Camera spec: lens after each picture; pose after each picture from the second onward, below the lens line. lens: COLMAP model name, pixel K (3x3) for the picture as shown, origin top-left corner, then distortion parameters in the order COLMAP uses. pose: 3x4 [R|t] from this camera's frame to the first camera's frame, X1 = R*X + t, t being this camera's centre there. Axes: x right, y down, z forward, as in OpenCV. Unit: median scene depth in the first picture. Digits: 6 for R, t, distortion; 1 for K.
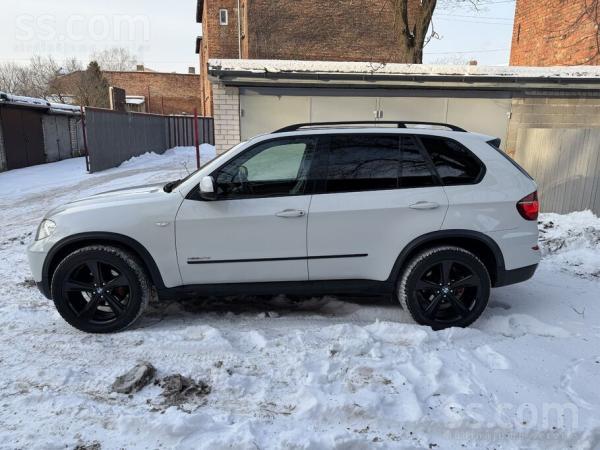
lens RADIAL K [[445.8, 0, 299.1], [0, 445.8, 229.6], [0, 0, 1]] dist [0.032234, -0.036863]
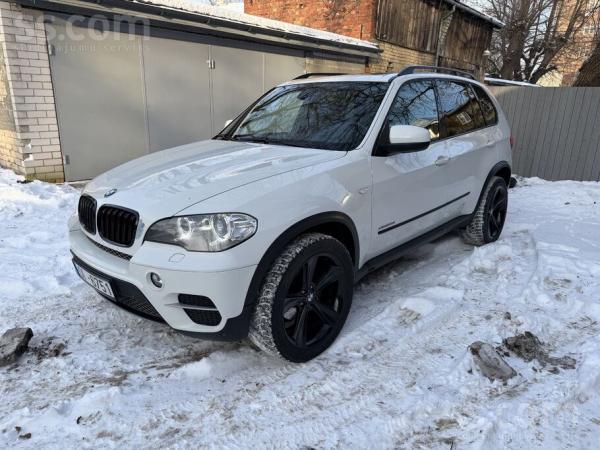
lens RADIAL K [[445.8, 0, 303.5], [0, 445.8, 225.8], [0, 0, 1]] dist [0.032234, -0.036863]
pose [[0.671598, -0.197324, 0.714156, -0.418534], [0.143237, 0.980278, 0.136154, -0.032383], [-0.726938, 0.010853, 0.686617, 0.238640]]
